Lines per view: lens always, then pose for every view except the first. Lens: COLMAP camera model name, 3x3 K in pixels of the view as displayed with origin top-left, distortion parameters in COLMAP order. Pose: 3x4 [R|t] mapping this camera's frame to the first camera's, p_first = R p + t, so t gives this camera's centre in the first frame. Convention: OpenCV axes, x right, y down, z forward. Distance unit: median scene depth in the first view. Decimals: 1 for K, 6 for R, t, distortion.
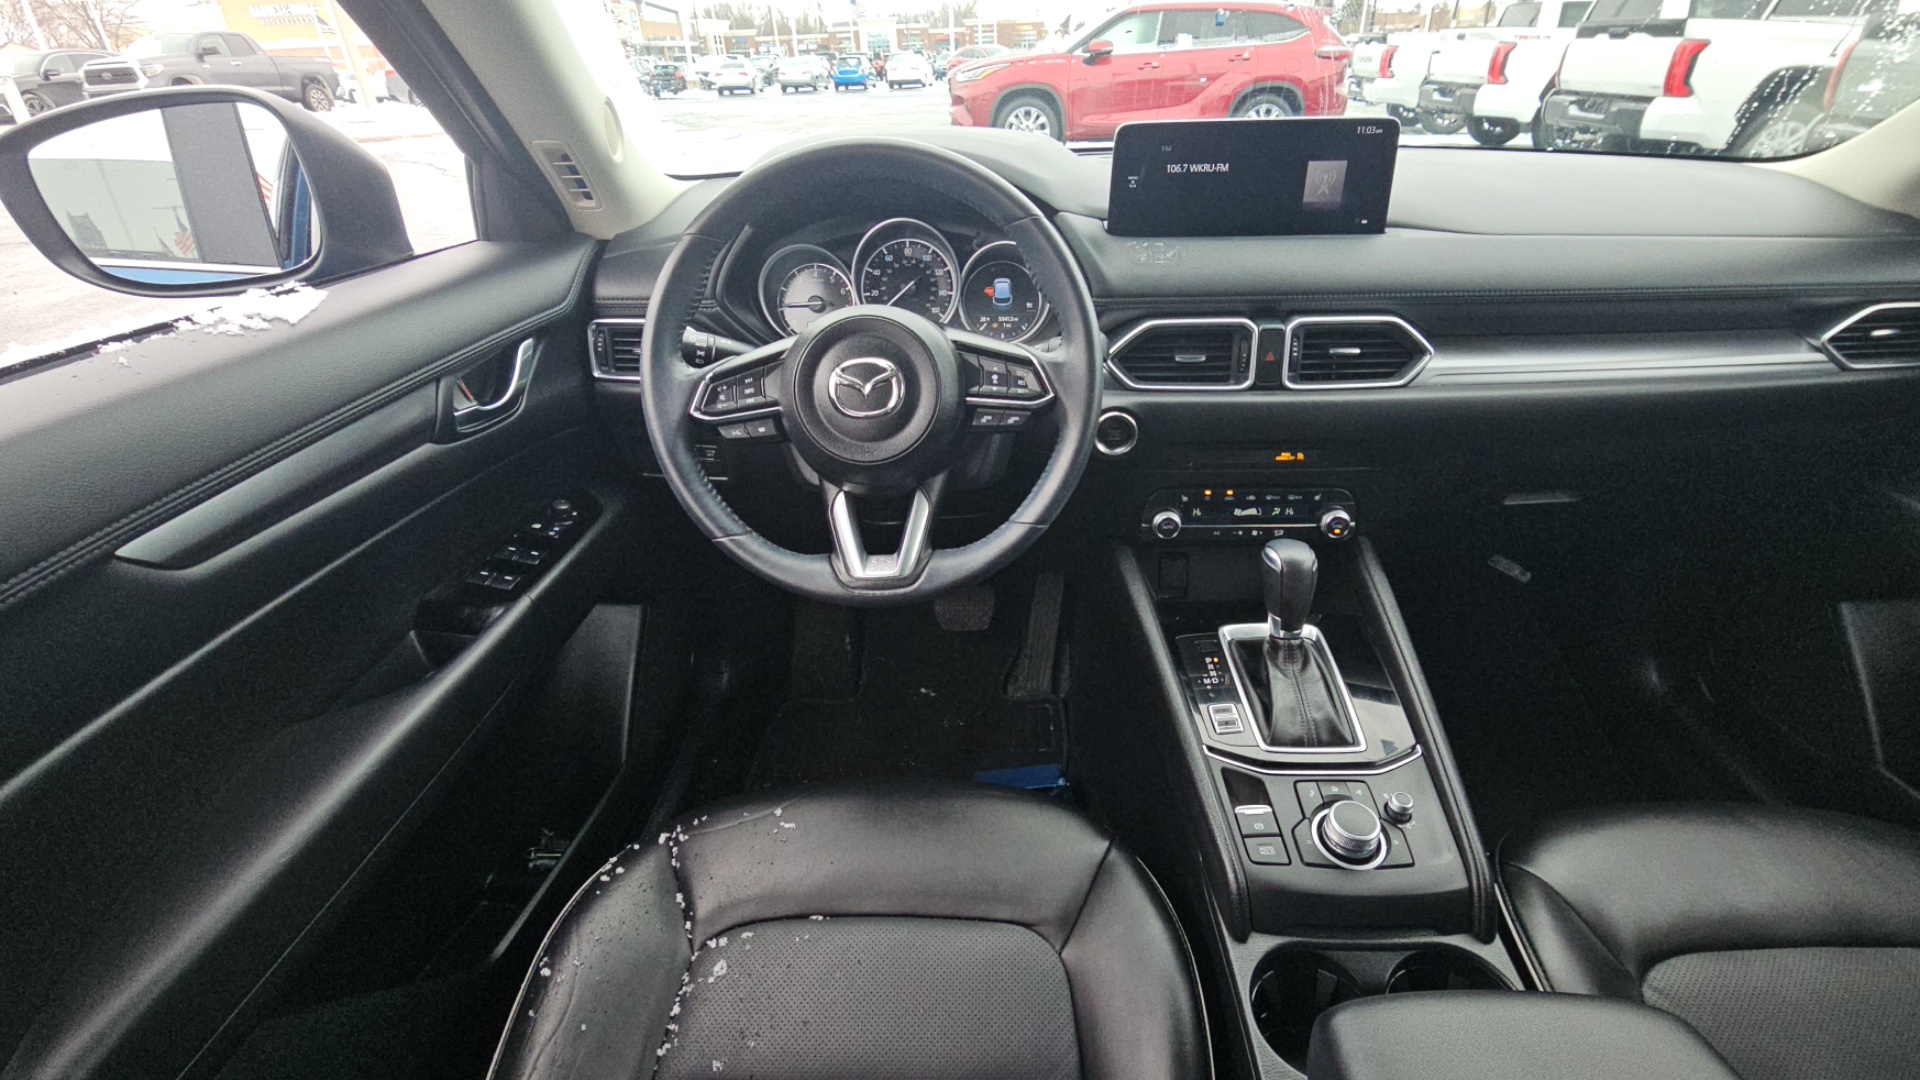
lens RADIAL K [[846.0, 0, 984.3], [0, 846.0, 551.6], [0, 0, 1]] dist [0.008175, -0.006735]
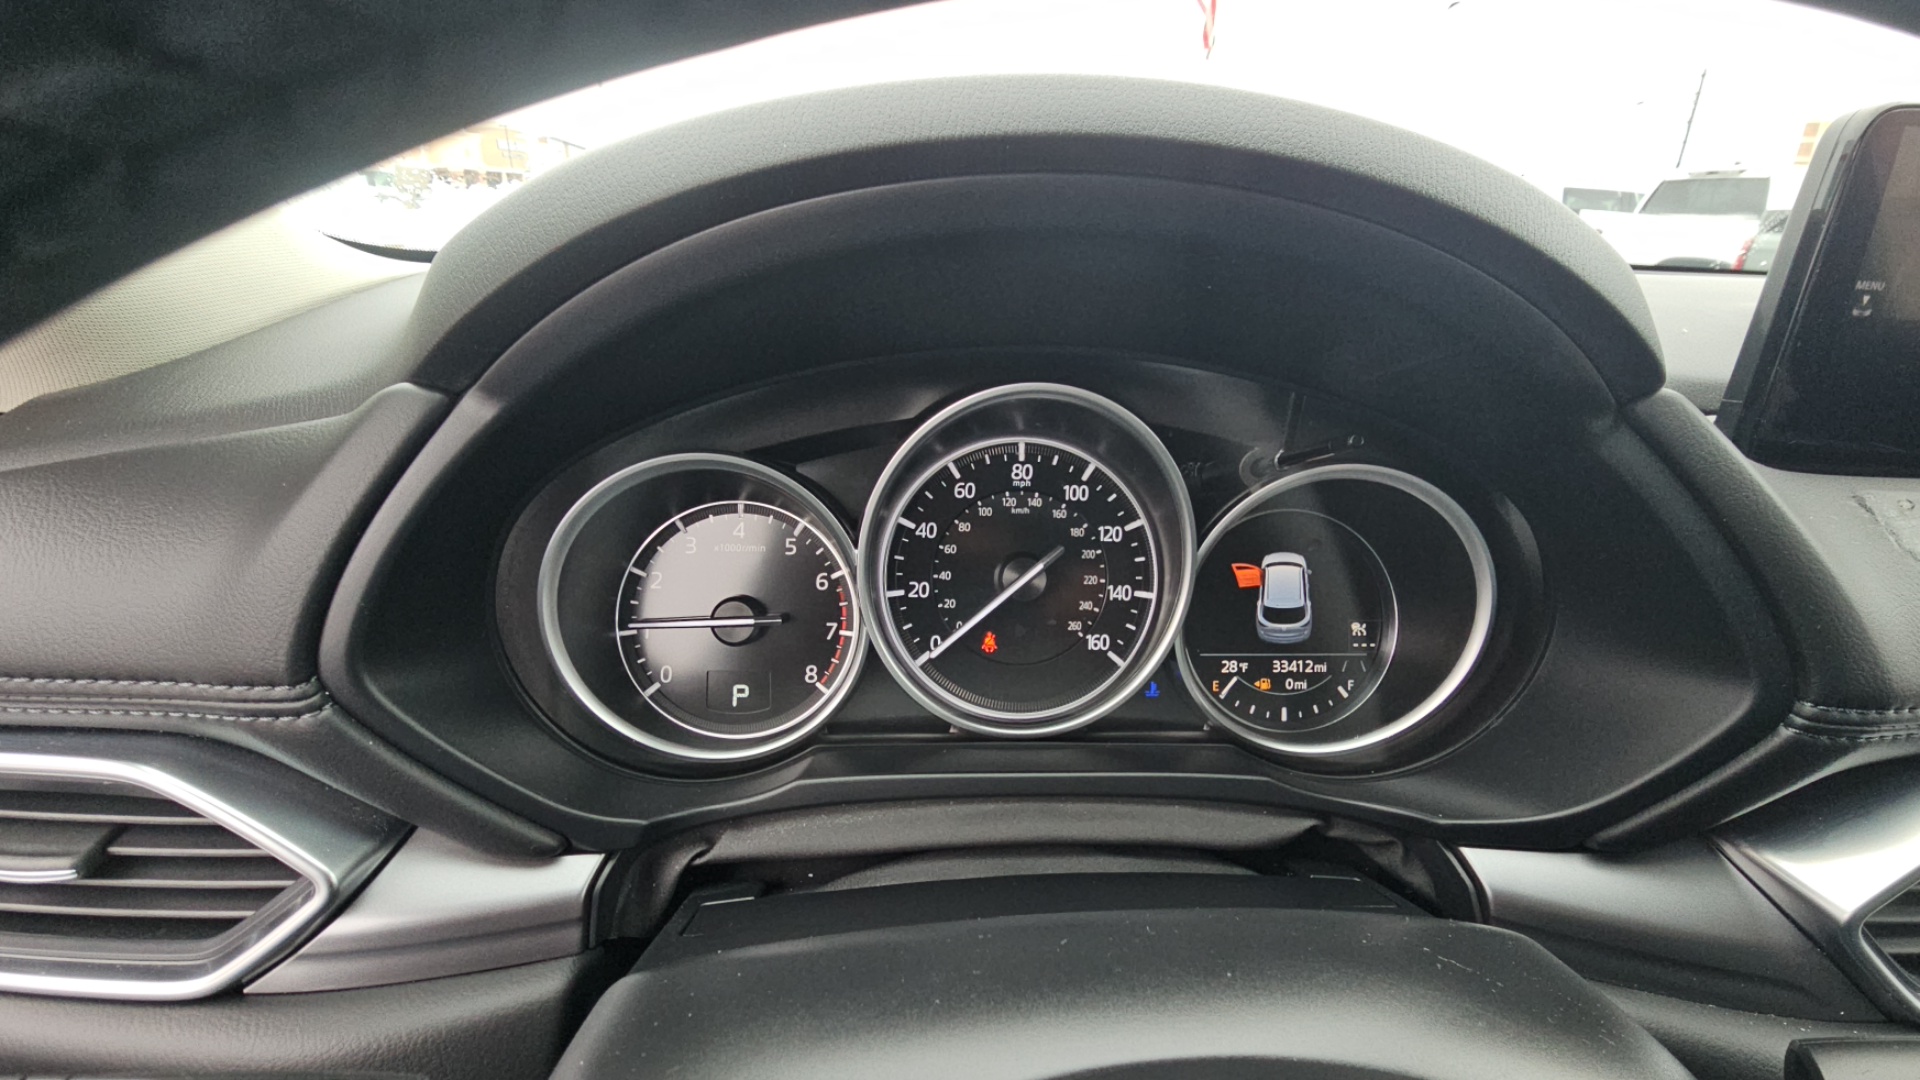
lens RADIAL K [[846.0, 0, 977.9], [0, 846.0, 557.8], [0, 0, 1]] dist [0.008175, -0.006735]
pose [[0.995008, 0.018034, 0.098155, -0.167078], [-0.003139, 0.988706, -0.149833, -0.321657], [-0.099749, 0.148777, 0.983827, 0.801449]]
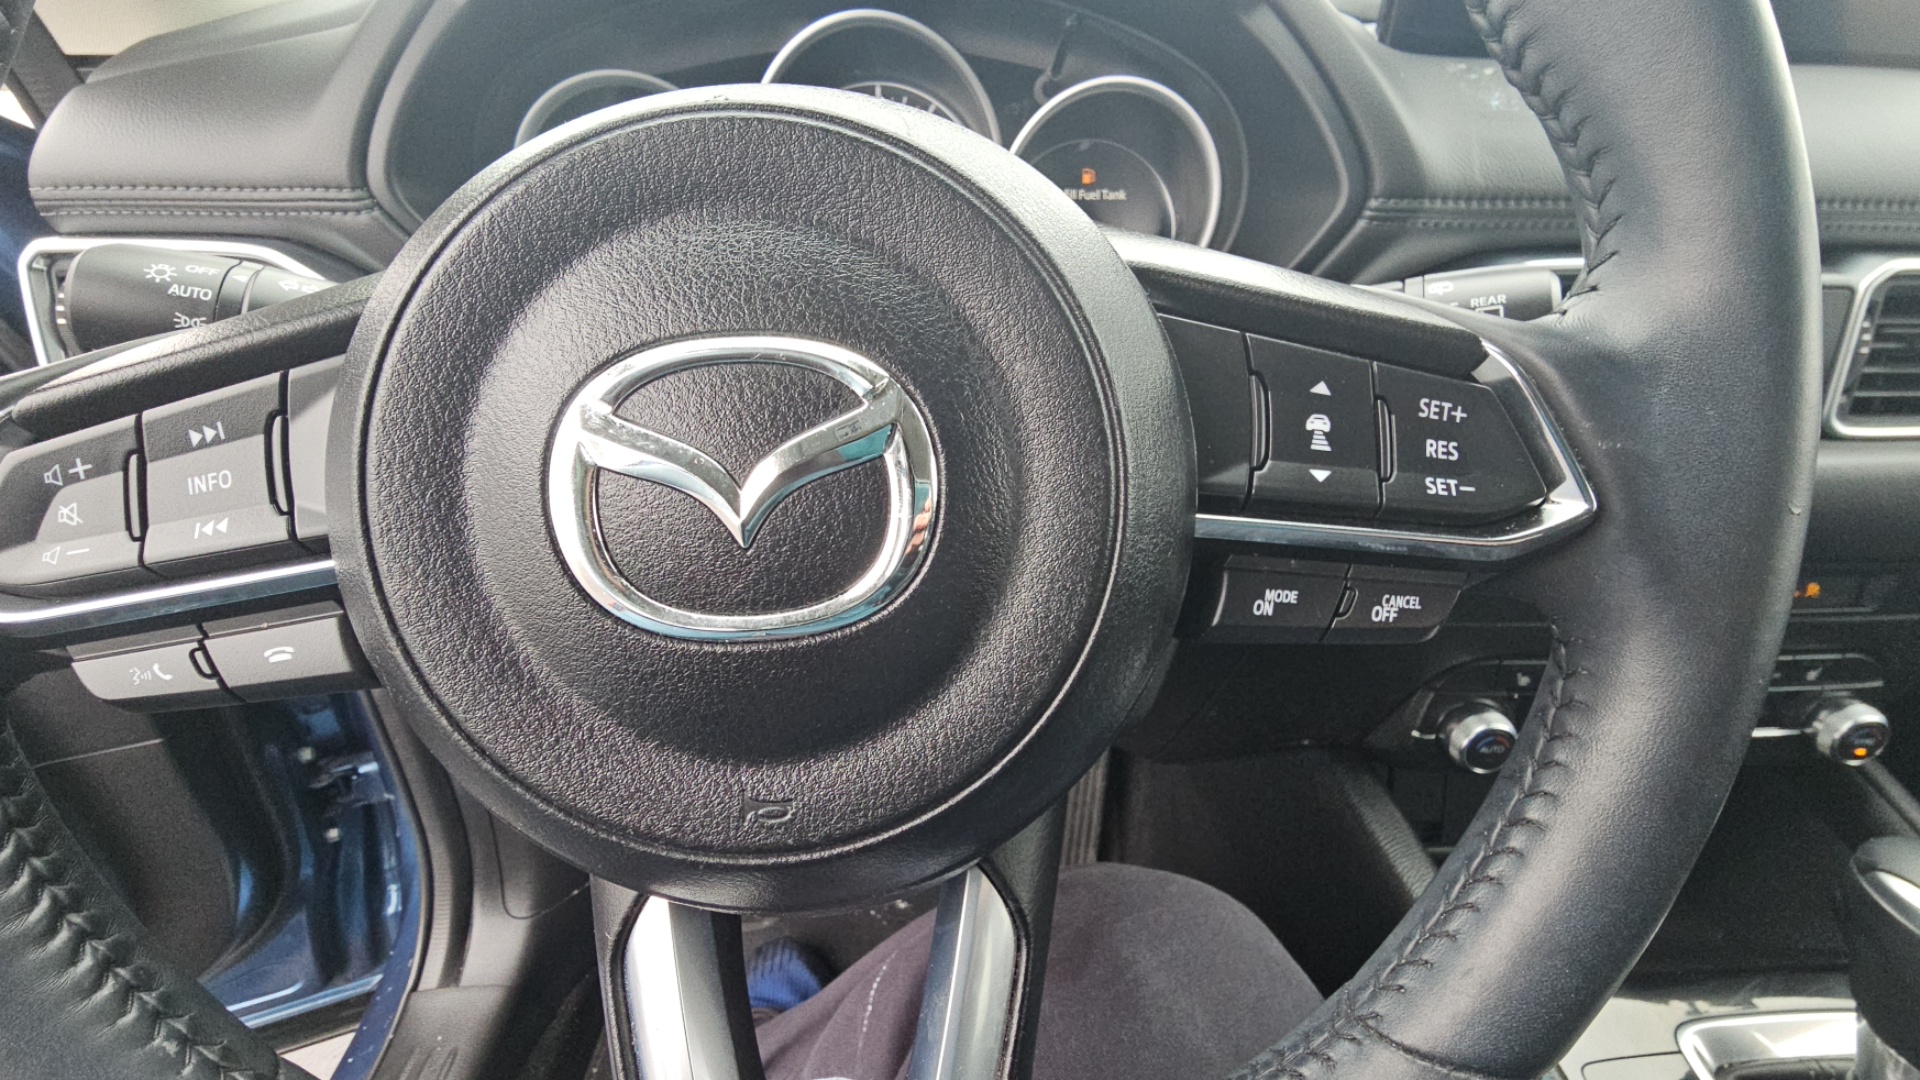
lens RADIAL K [[846.0, 0, 980.9], [0, 846.0, 547.2], [0, 0, 1]] dist [0.008175, -0.006735]
pose [[0.997699, -0.005841, 0.067551, -0.081493], [0.006638, 0.999911, -0.011572, -0.146196], [-0.067477, 0.011994, 0.997649, 0.665537]]
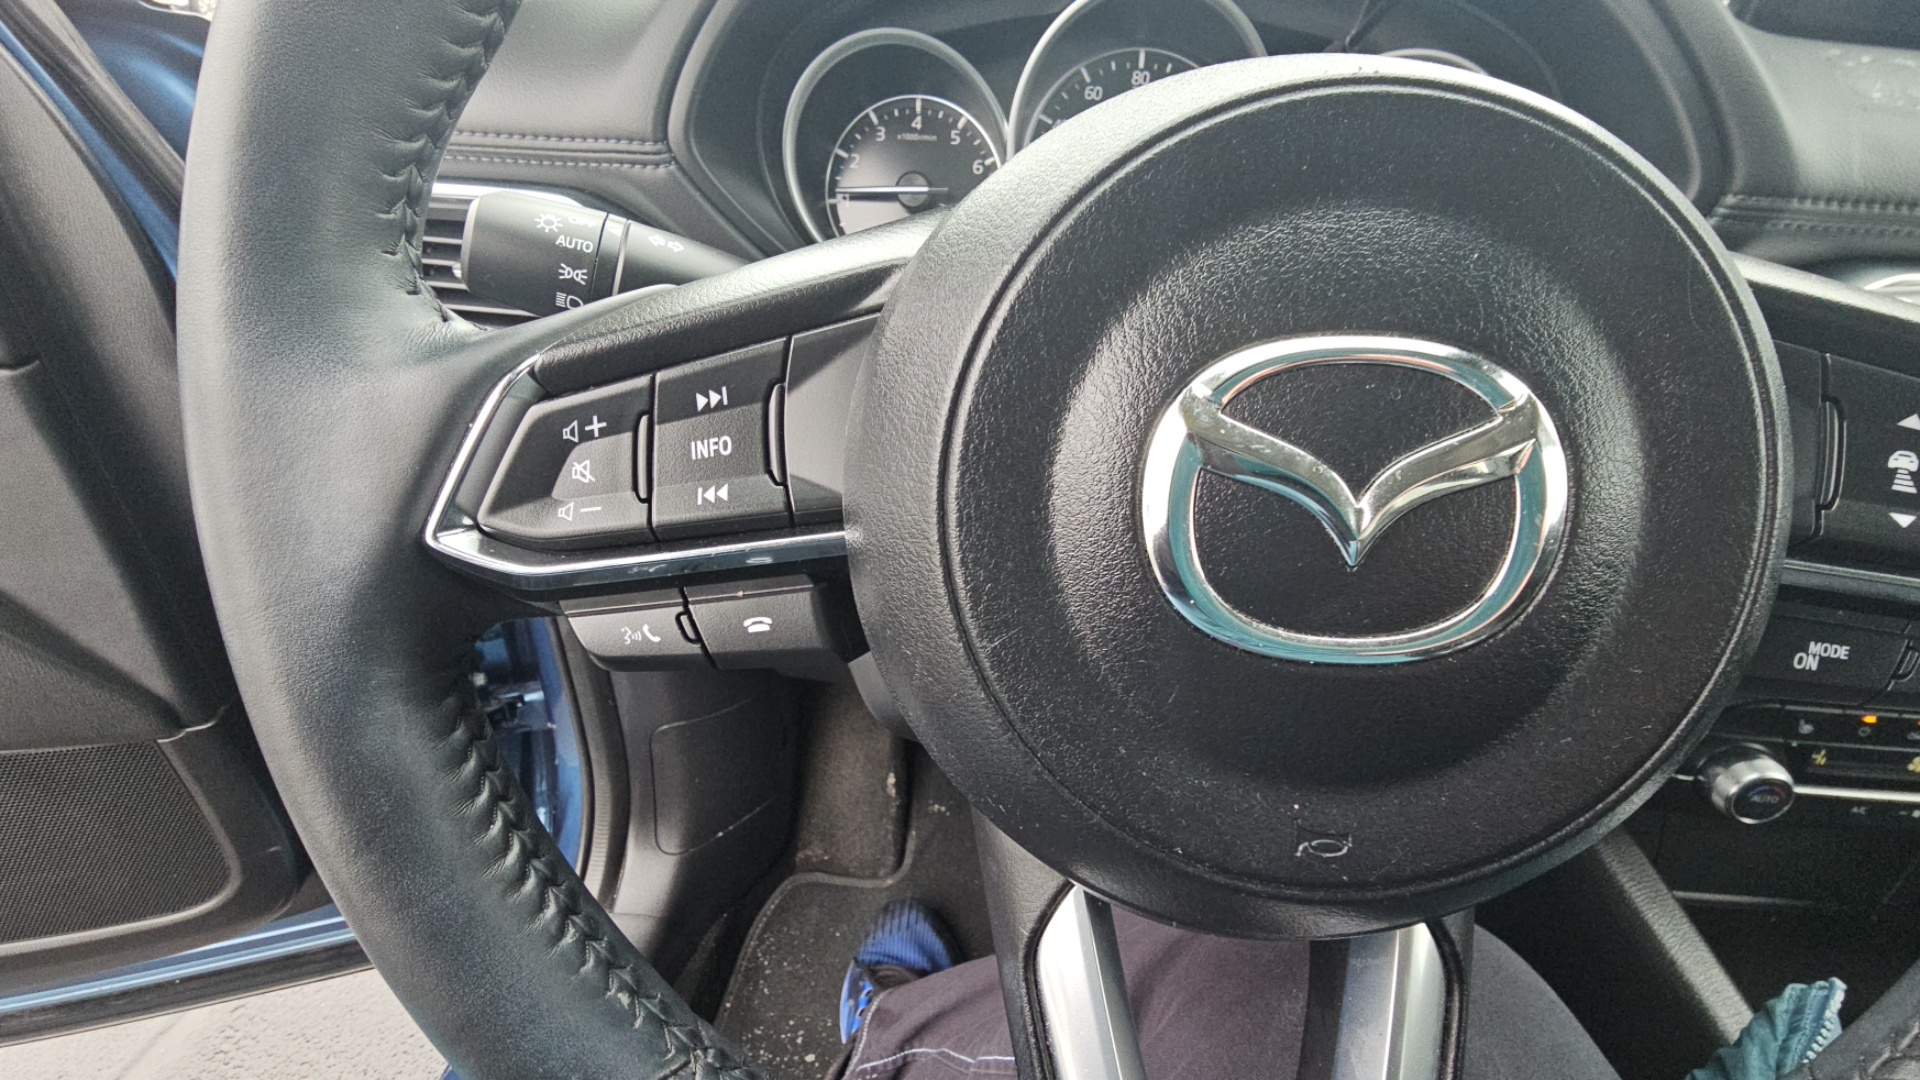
lens RADIAL K [[846.0, 0, 979.9], [0, 846.0, 545.5], [0, 0, 1]] dist [0.008175, -0.006735]
pose [[0.997615, 0.067655, -0.013666, -0.176810], [-0.067323, 0.997455, 0.023496, -0.150816], [0.015221, -0.022520, 0.999631, 0.678809]]
